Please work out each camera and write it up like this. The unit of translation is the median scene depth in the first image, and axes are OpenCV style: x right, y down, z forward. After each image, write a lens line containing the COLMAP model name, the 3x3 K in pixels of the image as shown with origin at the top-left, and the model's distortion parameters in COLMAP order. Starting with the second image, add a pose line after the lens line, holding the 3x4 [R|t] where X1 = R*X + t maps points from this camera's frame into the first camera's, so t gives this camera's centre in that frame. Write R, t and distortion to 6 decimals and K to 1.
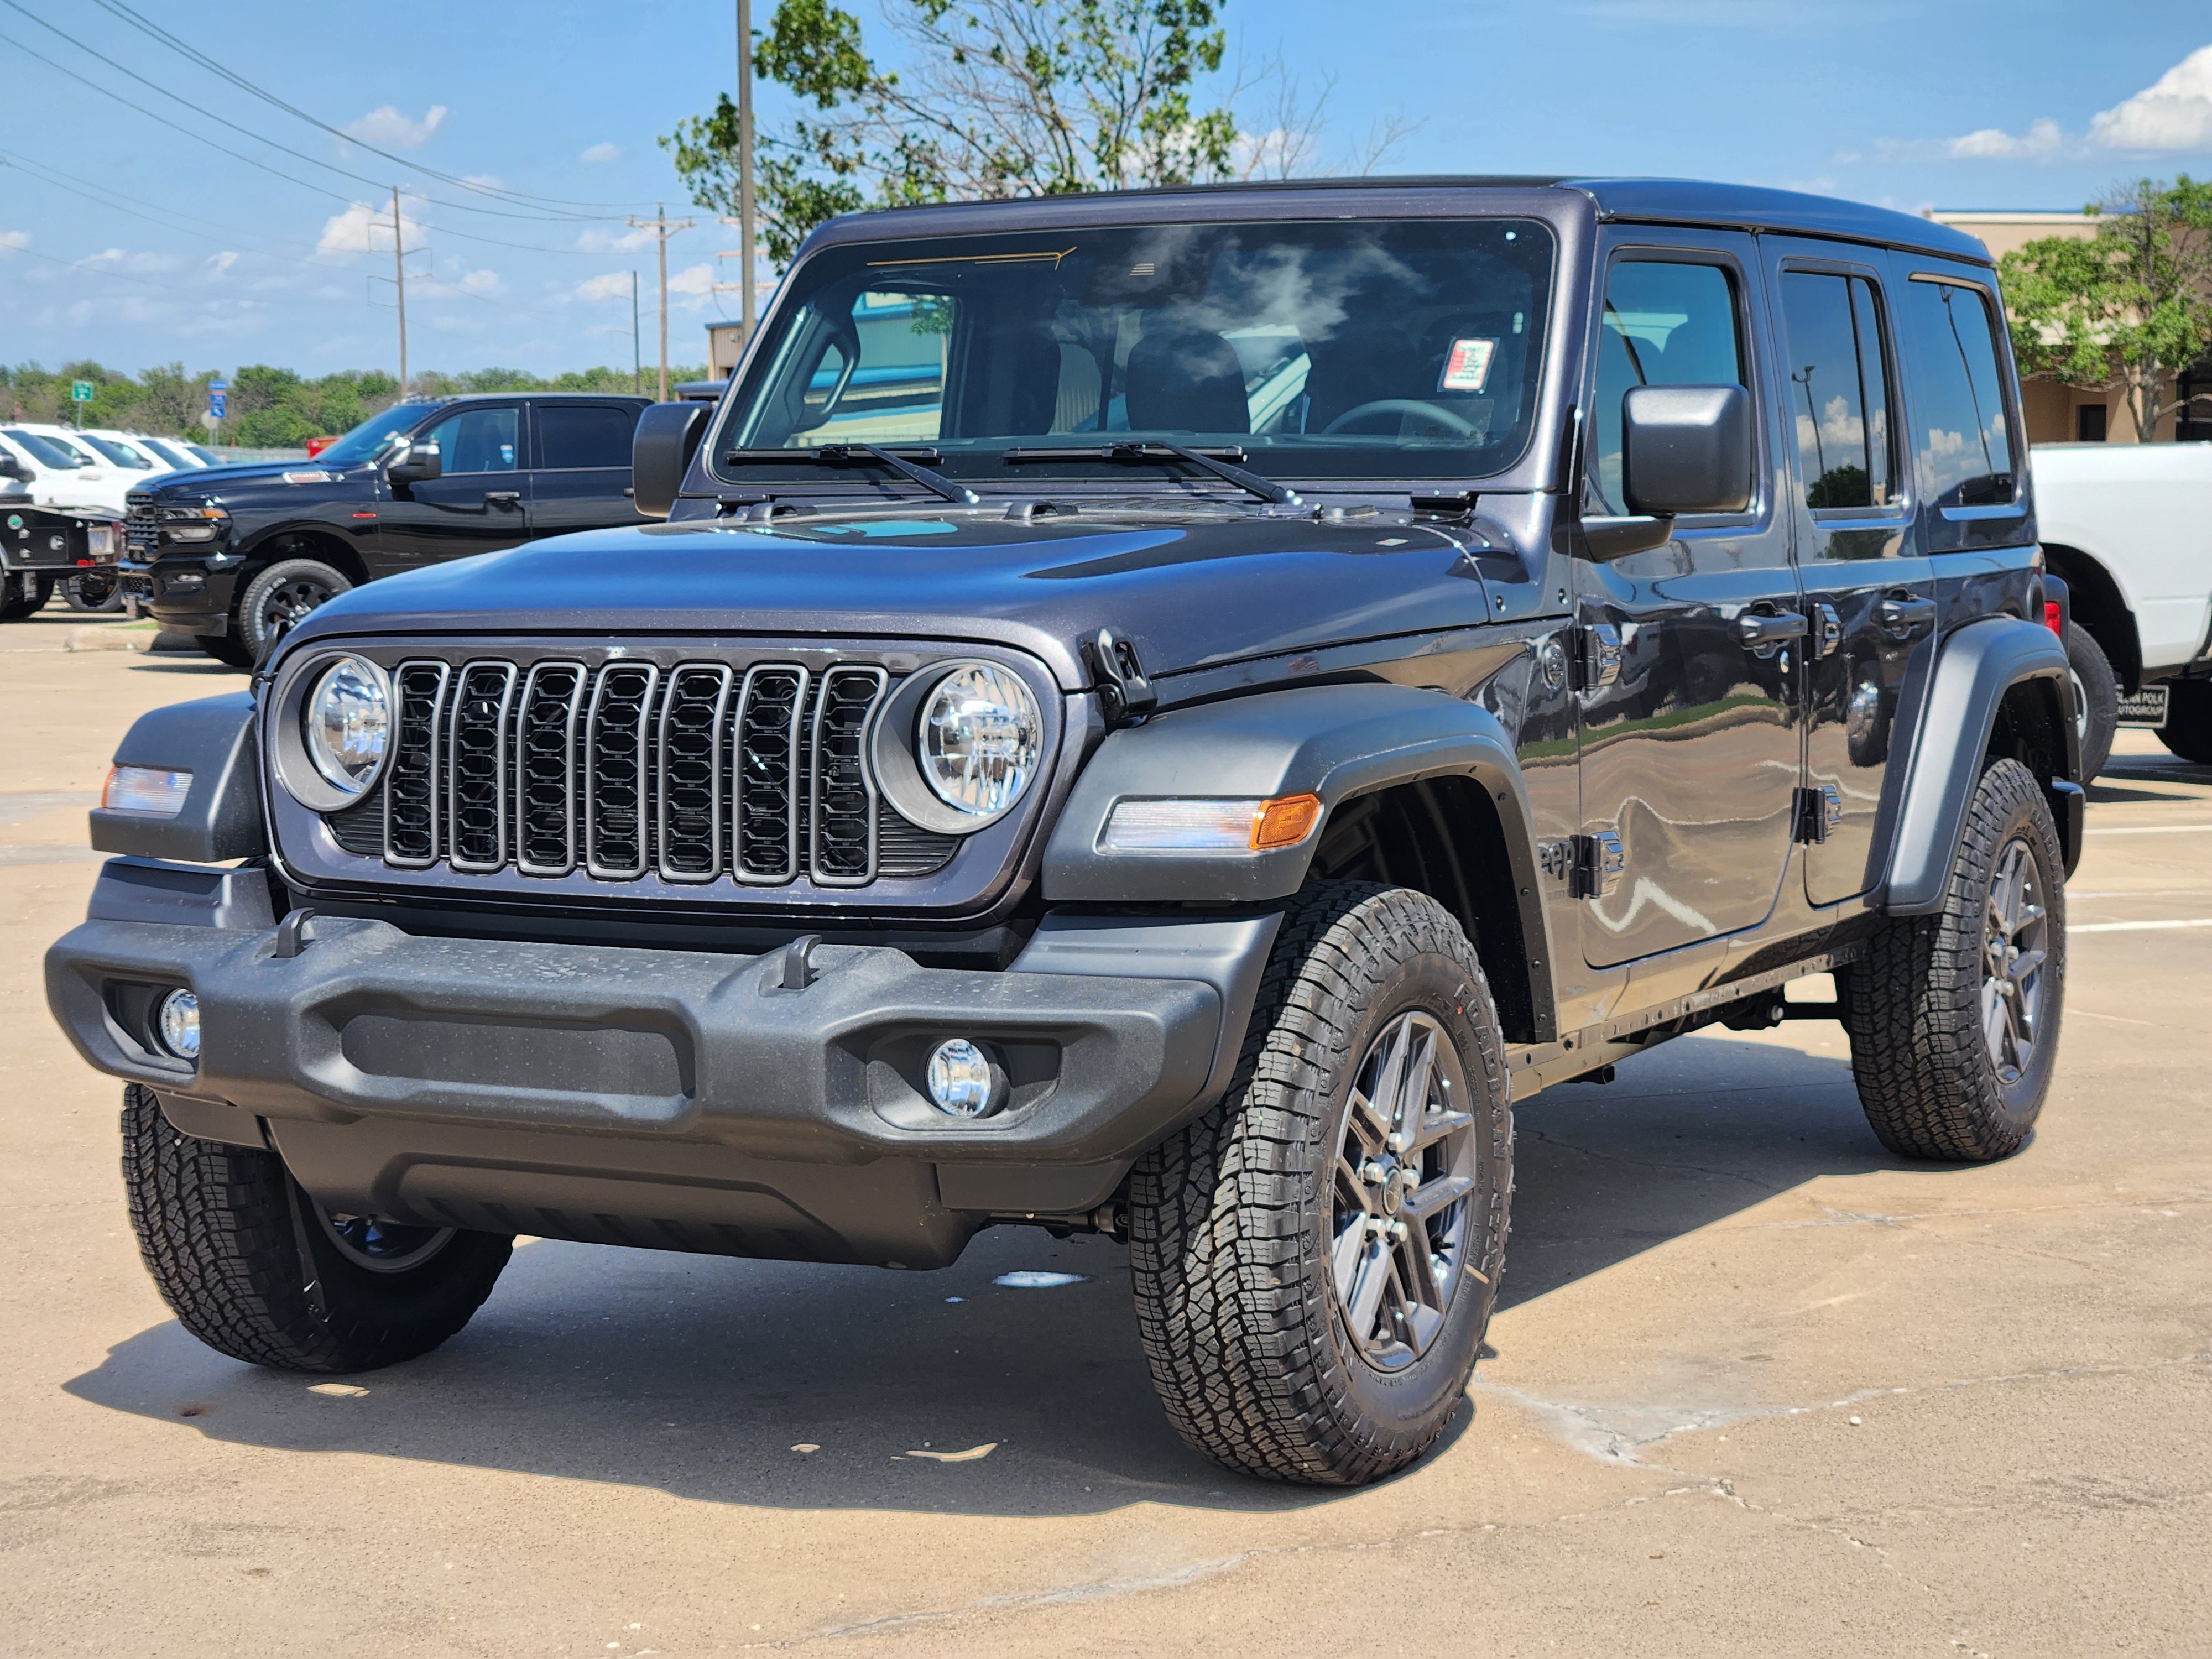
lens RADIAL K [[4489.6, 0, 1108.0], [0, 4489.6, 824.8], [0, 0, 1]] dist [0.044550, 0.000000]
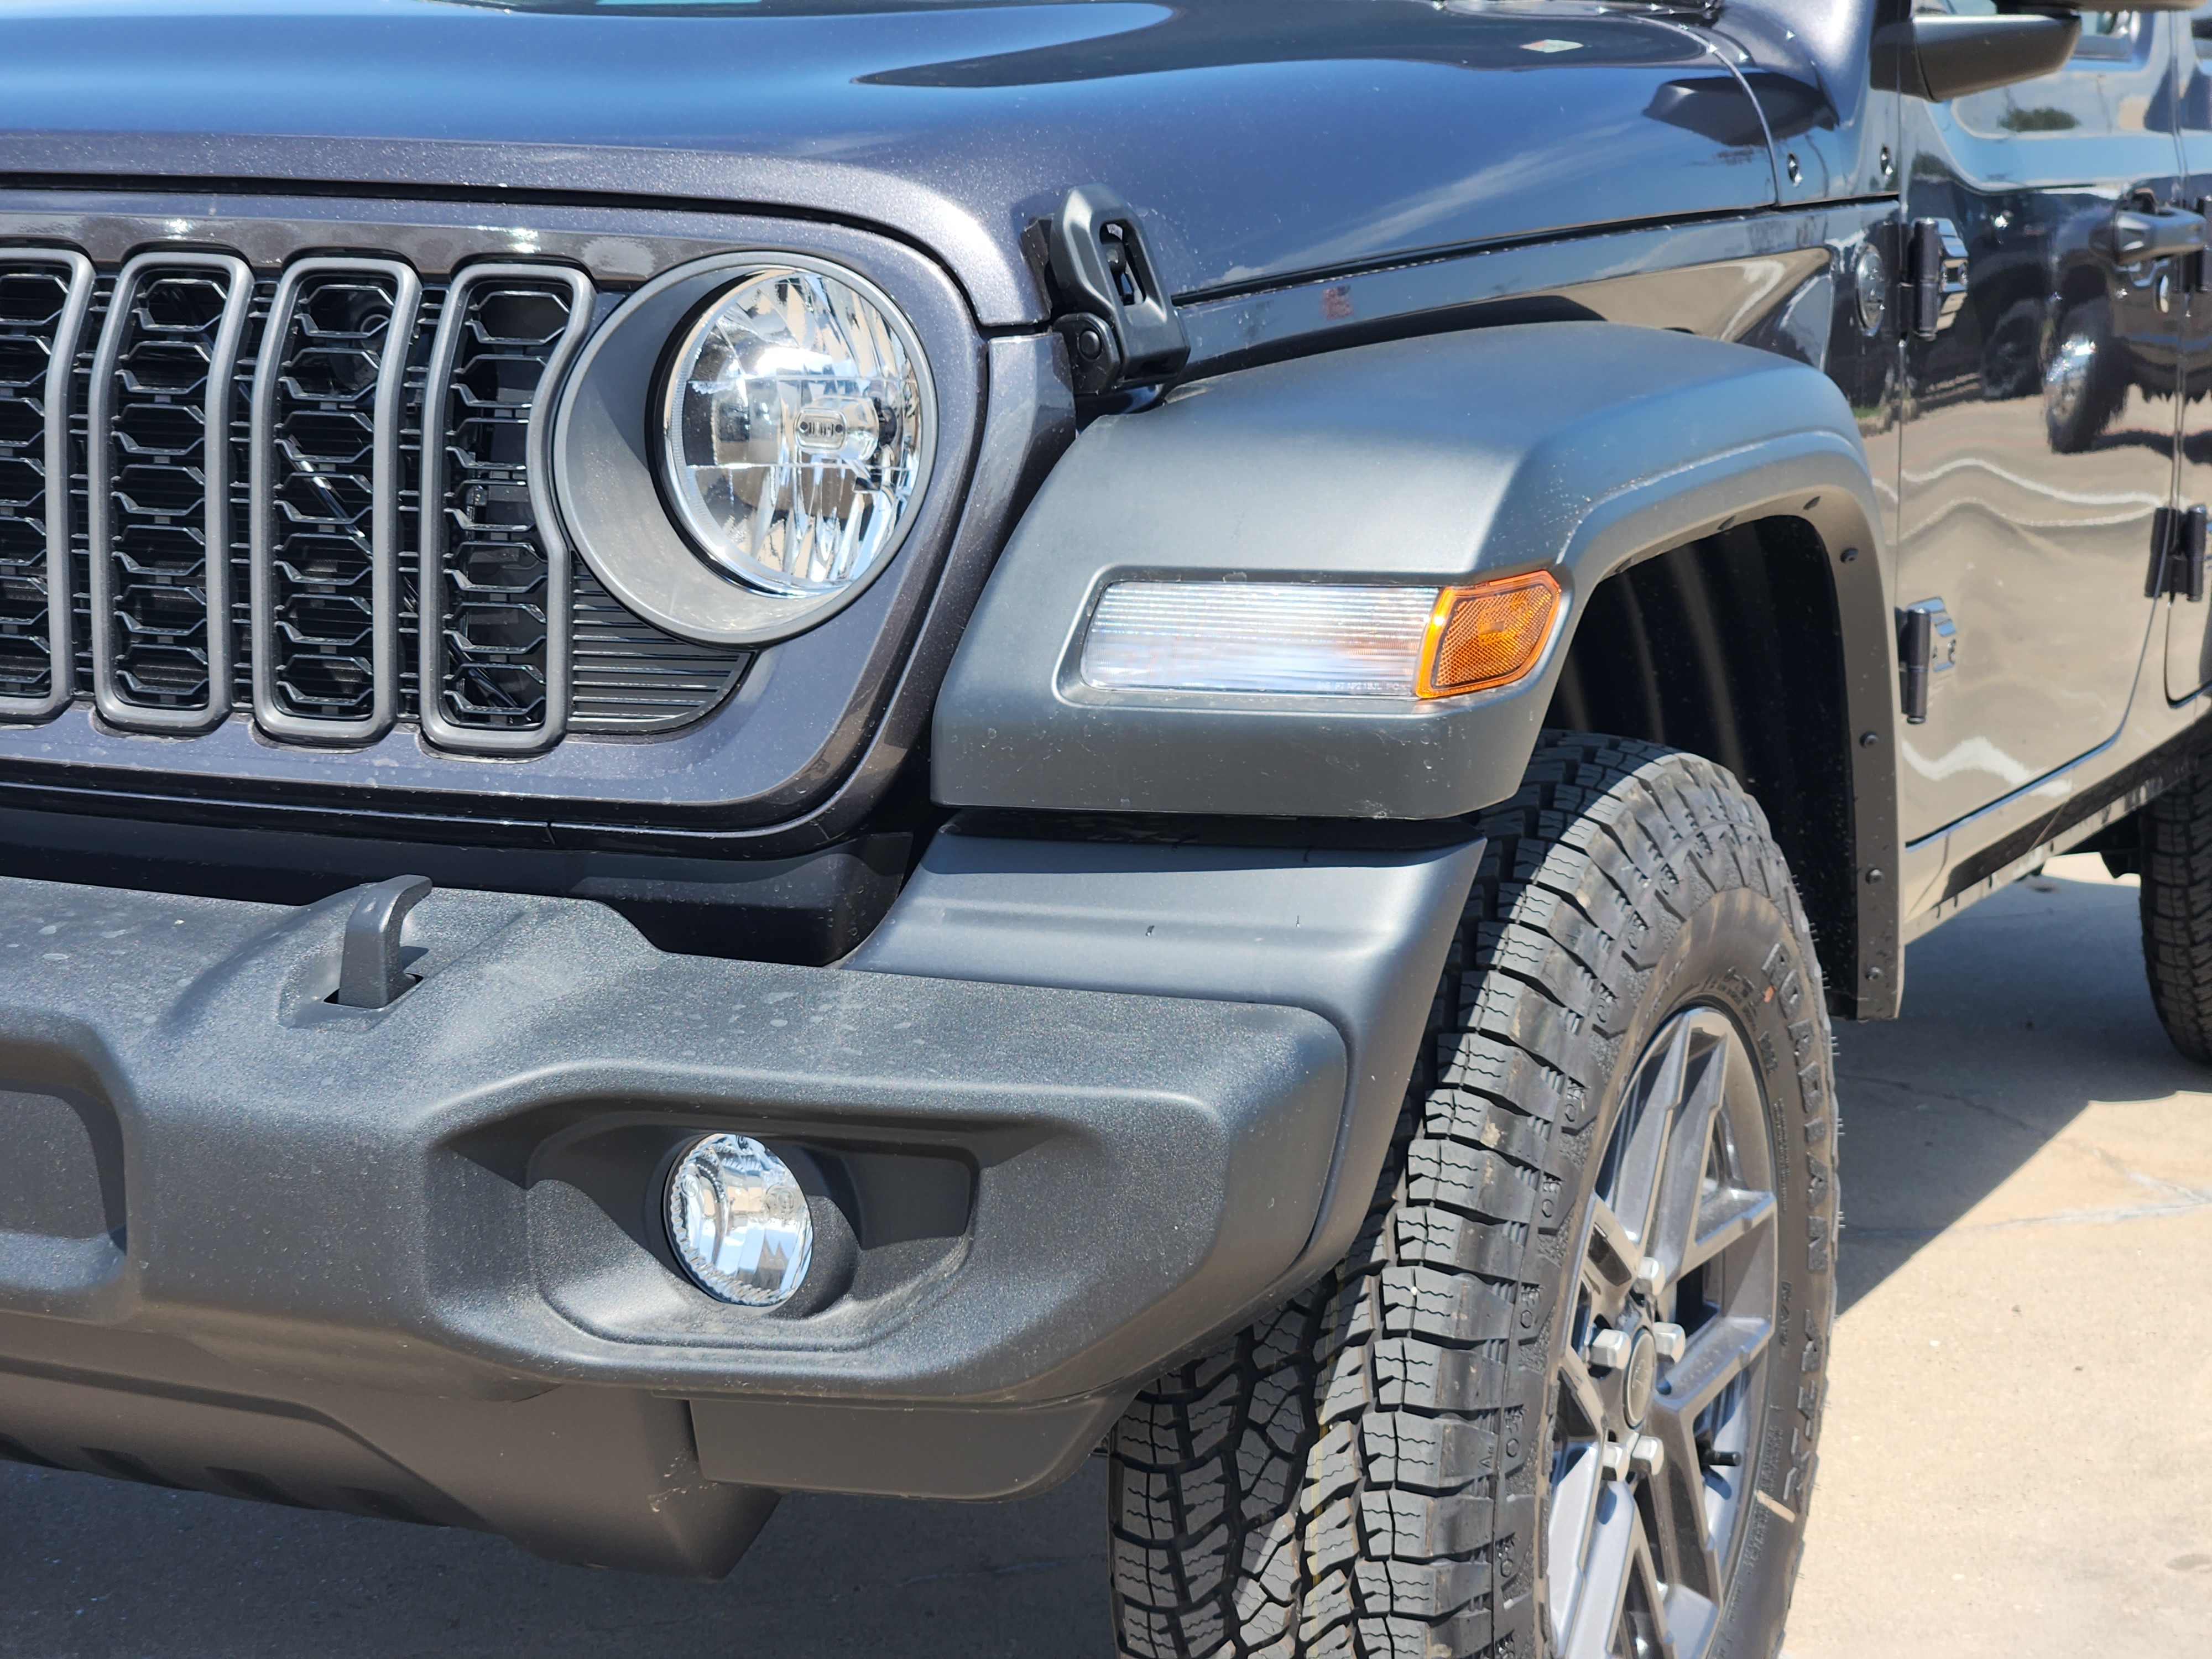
lens RADIAL K [[4489.6, 0, 1098.7], [0, 4489.6, 828.4], [0, 0, 1]] dist [0.044550, 0.000000]
pose [[0.999064, 0.011650, 0.041668, -0.016448], [-0.015027, 0.996547, 0.081664, -0.016702], [-0.040573, -0.082214, 0.995788, 0.548144]]
